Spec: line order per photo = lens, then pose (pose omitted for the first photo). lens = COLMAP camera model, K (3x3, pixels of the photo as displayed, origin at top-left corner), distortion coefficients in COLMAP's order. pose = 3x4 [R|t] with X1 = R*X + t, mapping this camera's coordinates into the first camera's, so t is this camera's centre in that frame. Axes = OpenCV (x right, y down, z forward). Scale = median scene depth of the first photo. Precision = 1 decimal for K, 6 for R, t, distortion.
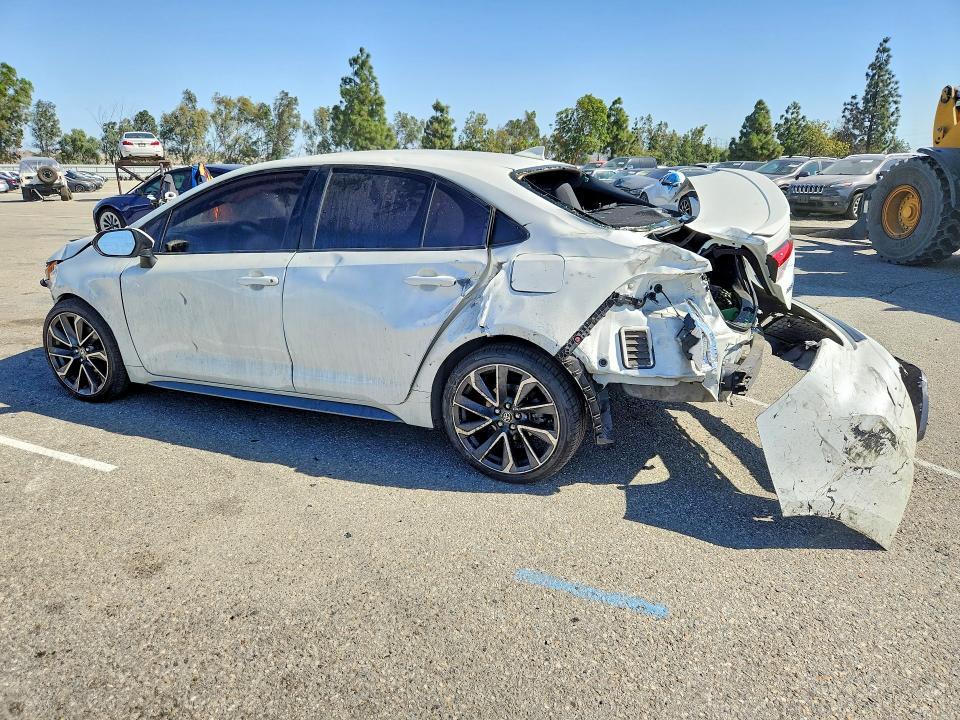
lens RADIAL K [[772.7, 0, 479.2], [0, 772.7, 362.5], [0, 0, 1]] dist [0.062384, -0.057762]
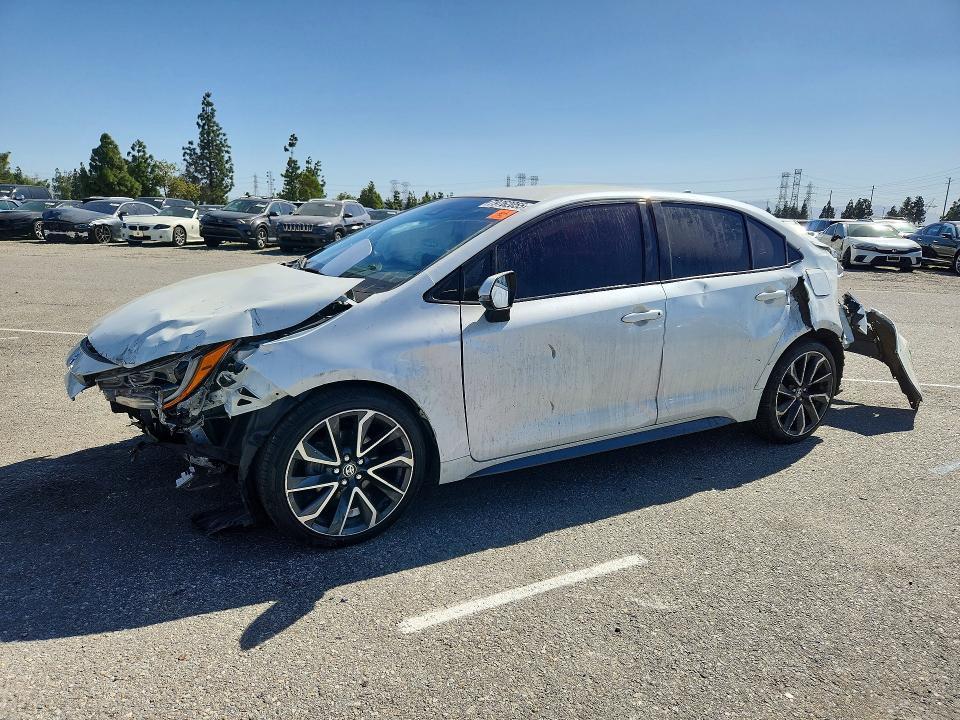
lens RADIAL K [[772.7, 0, 476.8], [0, 772.7, 358.1], [0, 0, 1]] dist [0.062384, -0.057762]
pose [[0.467071, -0.137451, 0.873471, -0.318416], [0.184164, 0.981302, 0.055941, -0.037828], [-0.864828, 0.134734, 0.483652, 0.188022]]
